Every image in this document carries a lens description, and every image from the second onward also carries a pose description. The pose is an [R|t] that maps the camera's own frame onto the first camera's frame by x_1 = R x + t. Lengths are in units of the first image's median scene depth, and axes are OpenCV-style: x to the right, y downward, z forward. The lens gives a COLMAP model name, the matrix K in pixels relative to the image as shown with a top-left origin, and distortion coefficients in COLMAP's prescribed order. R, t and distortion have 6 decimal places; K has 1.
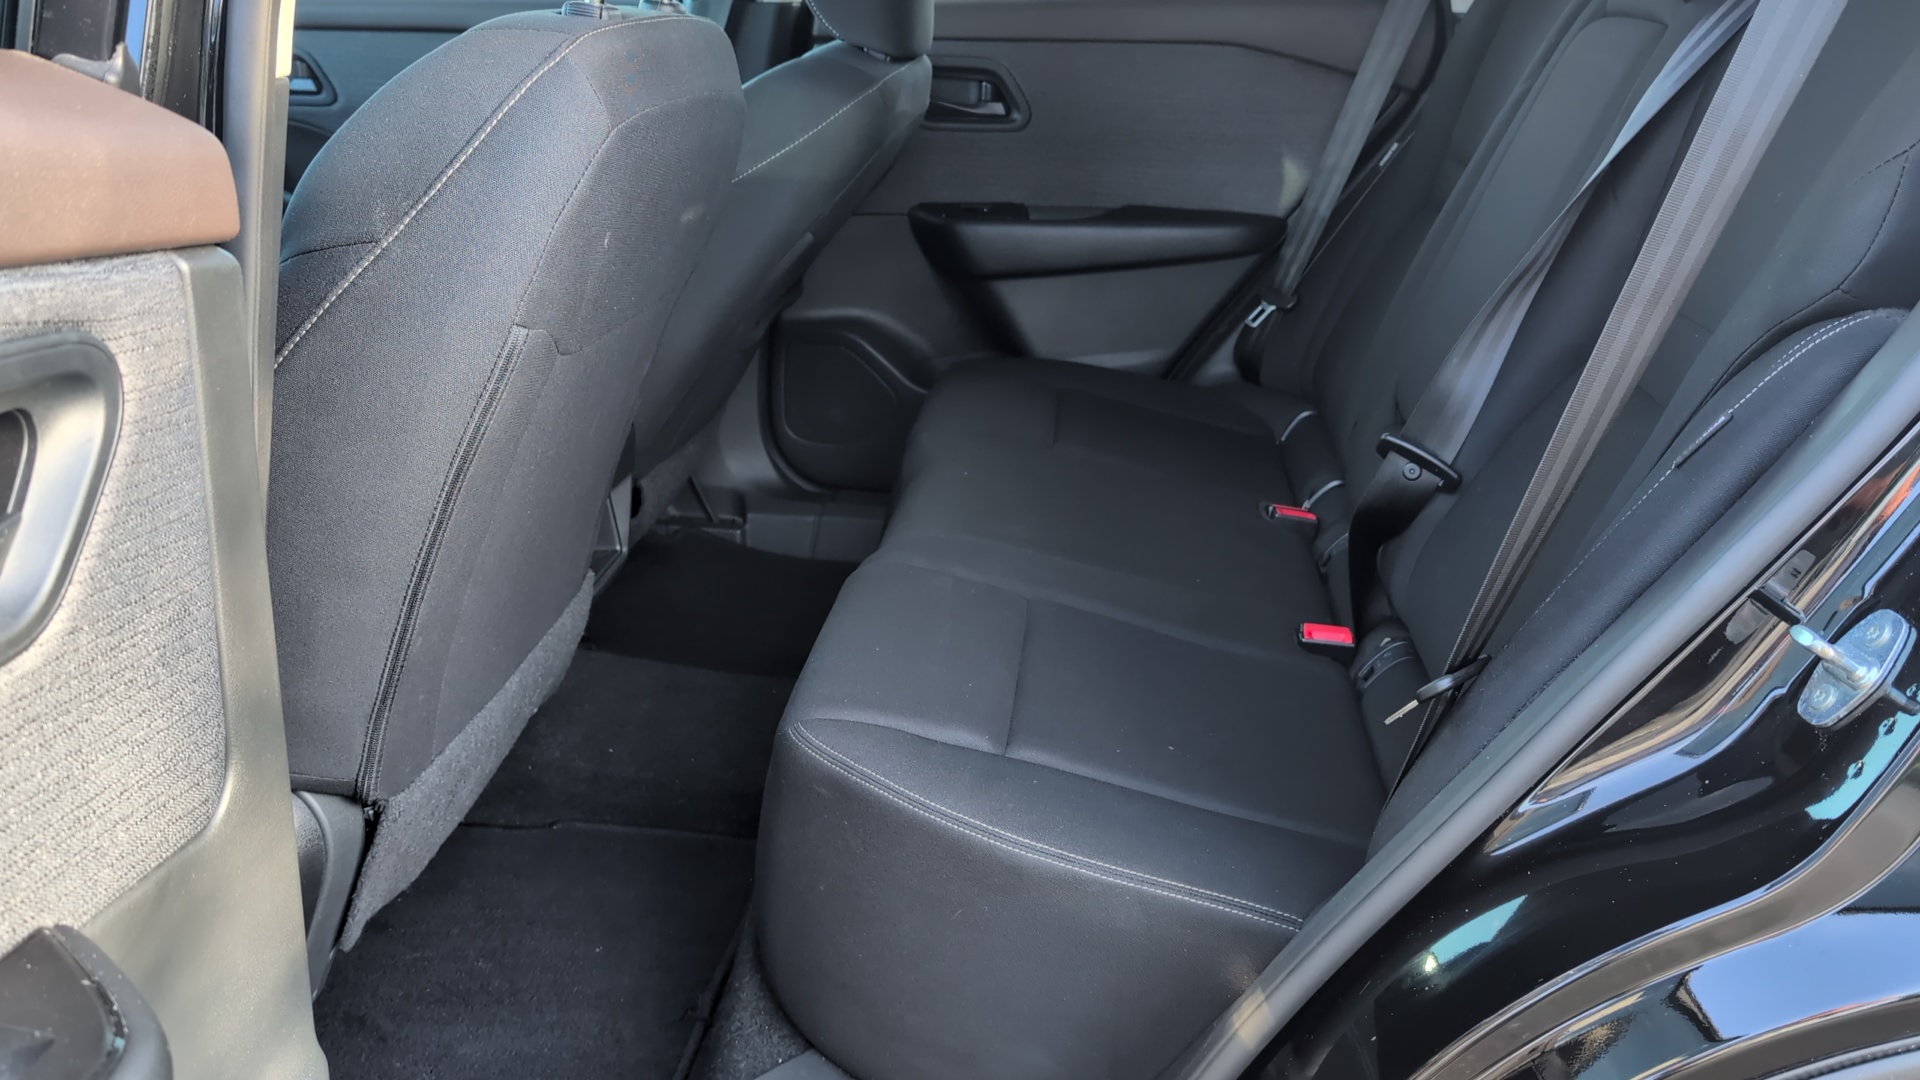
lens RADIAL K [[1602.6, 0, 968.0], [0, 1602.6, 548.8], [0, 0, 1]] dist [0.007302, -0.007438]
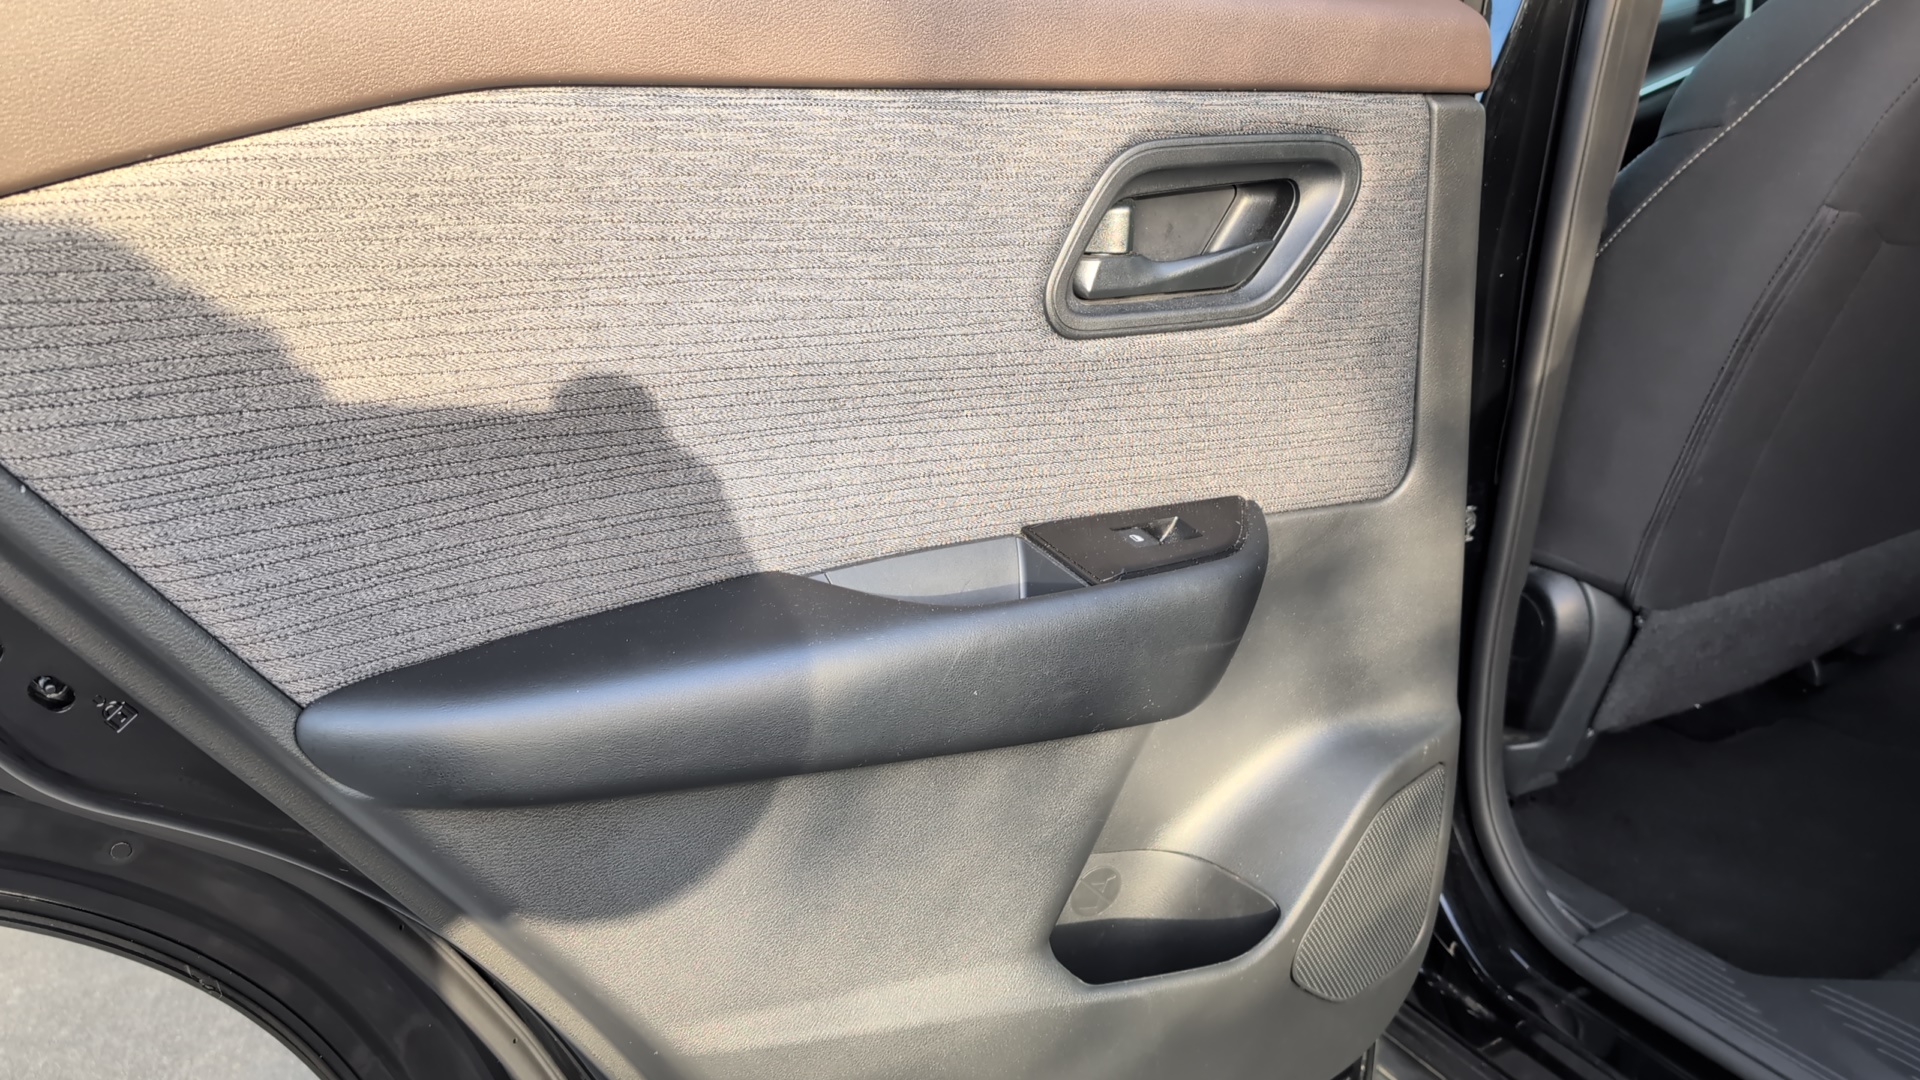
lens RADIAL K [[1602.6, 0, 968.0], [0, 1602.6, 548.8], [0, 0, 1]] dist [0.007302, -0.007438]
pose [[0.530930, 0.231191, -0.815269, 0.618733], [-0.217906, 0.966961, 0.132300, 0.124659], [0.818920, 0.107410, 0.563766, -0.157597]]
